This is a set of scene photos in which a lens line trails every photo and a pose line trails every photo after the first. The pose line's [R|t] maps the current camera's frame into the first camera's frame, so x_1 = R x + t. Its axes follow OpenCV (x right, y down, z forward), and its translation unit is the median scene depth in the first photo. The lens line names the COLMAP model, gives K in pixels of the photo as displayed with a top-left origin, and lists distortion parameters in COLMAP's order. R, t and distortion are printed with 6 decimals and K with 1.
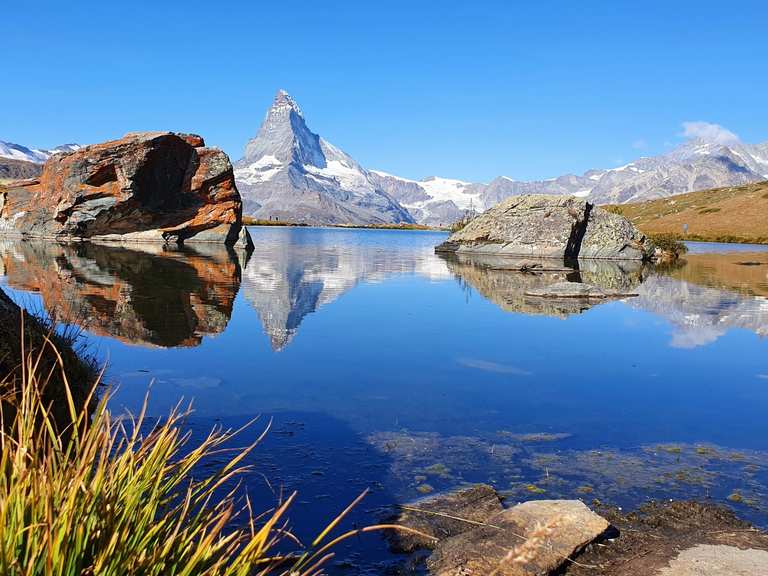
lens RADIAL K [[919.3, 0, 384.0], [0, 919.3, 288.0], [0, 0, 1]] dist [0.296558, -1.070478]
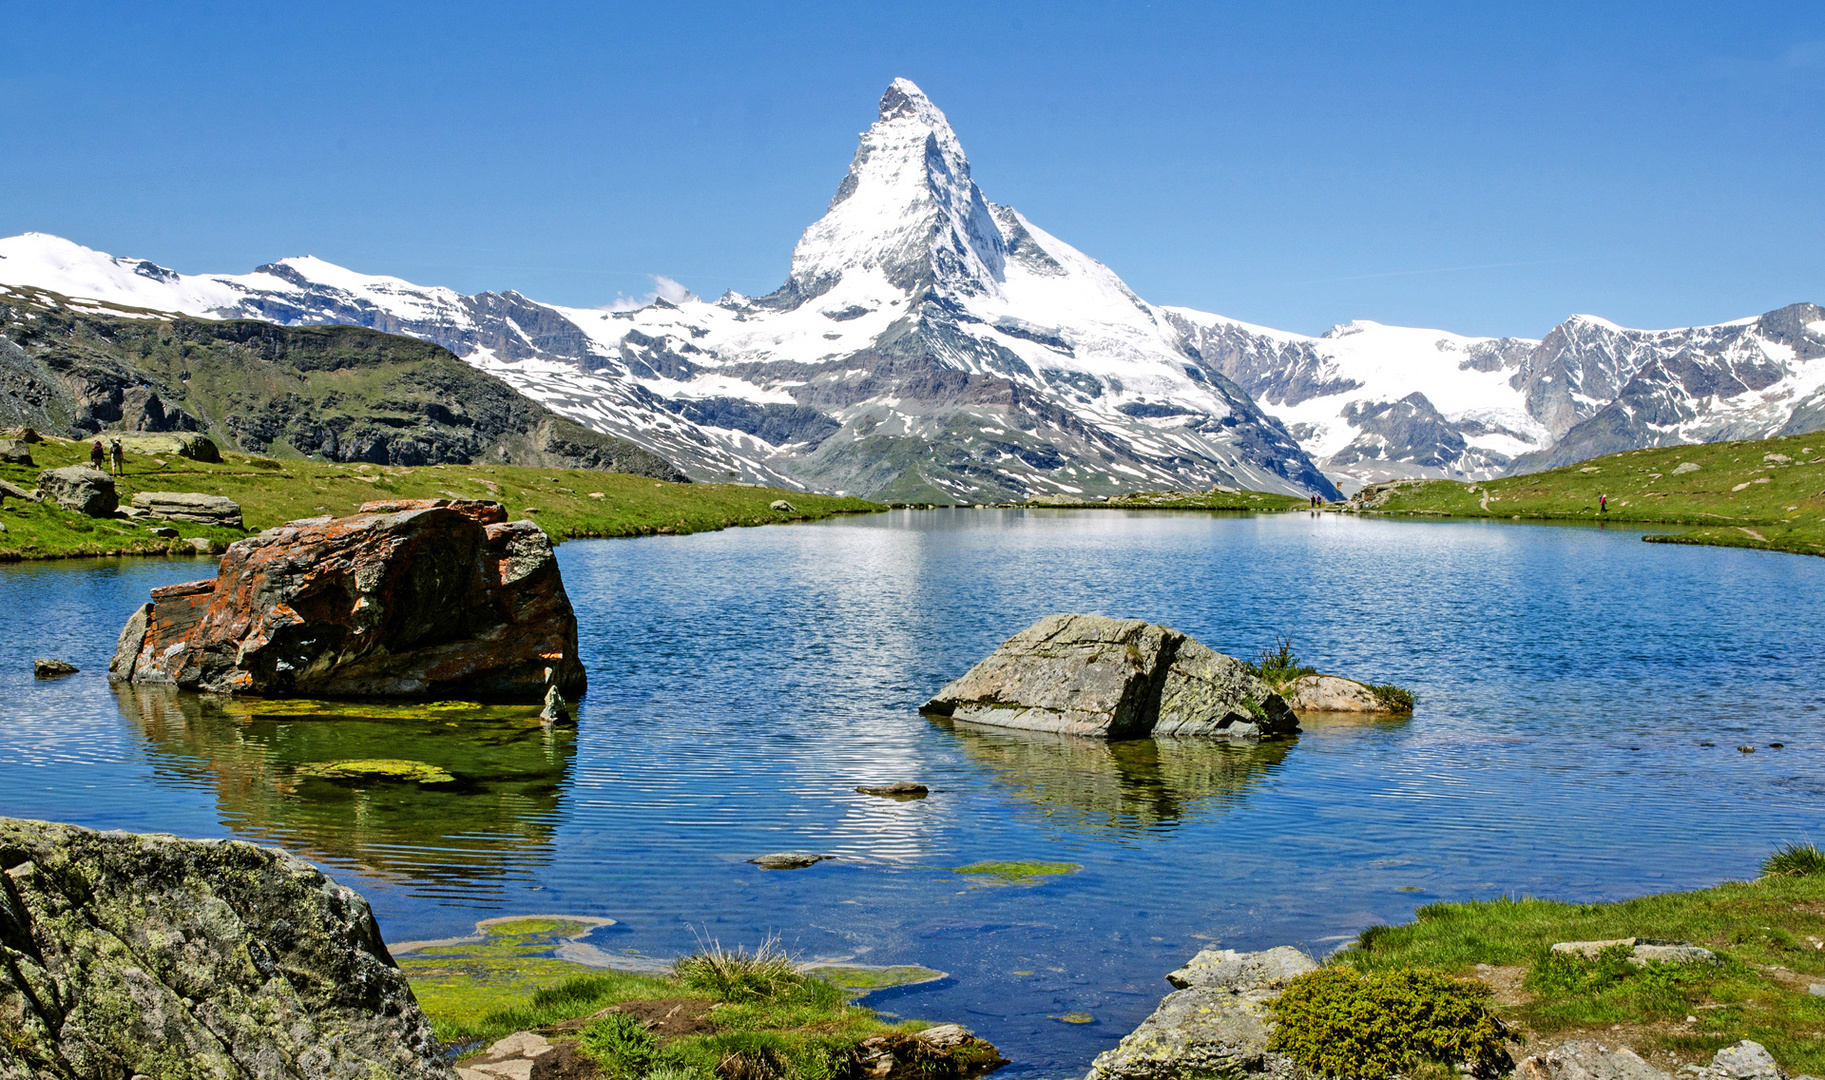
lens RADIAL K [[2934.1, 0, 909.3], [0, 2934.1, 580.5], [0, 0, 1]] dist [0.138455, -0.053719]
pose [[0.992601, -0.012307, -0.120798, 0.246052], [0.009467, 0.999666, -0.024054, -0.074282], [0.121053, 0.022732, 0.992386, -0.663935]]
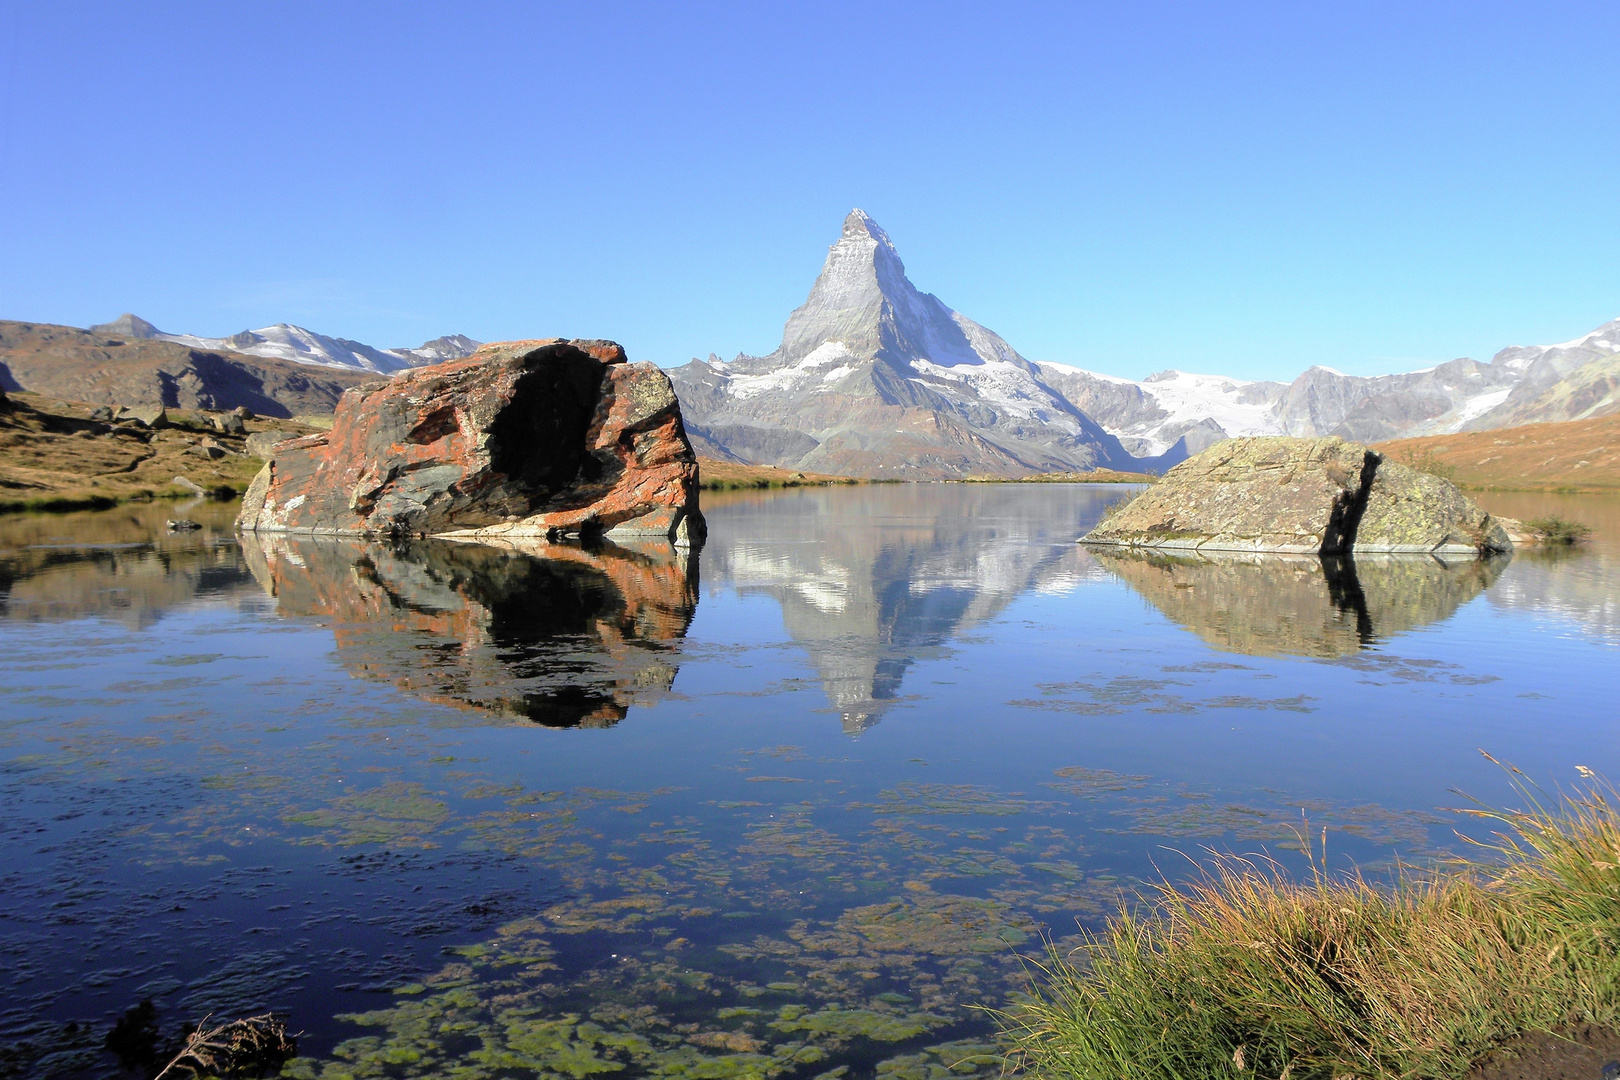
lens RADIAL K [[1906.0, 0, 810.0], [0, 1906.0, 540.0], [0, 0, 1]] dist [-0.011531, -0.014155]
pose [[0.989778, -0.021941, -0.140916, 0.058603], [0.017128, 0.999231, -0.035275, -0.012790], [0.141582, 0.032501, 0.989393, -0.038674]]
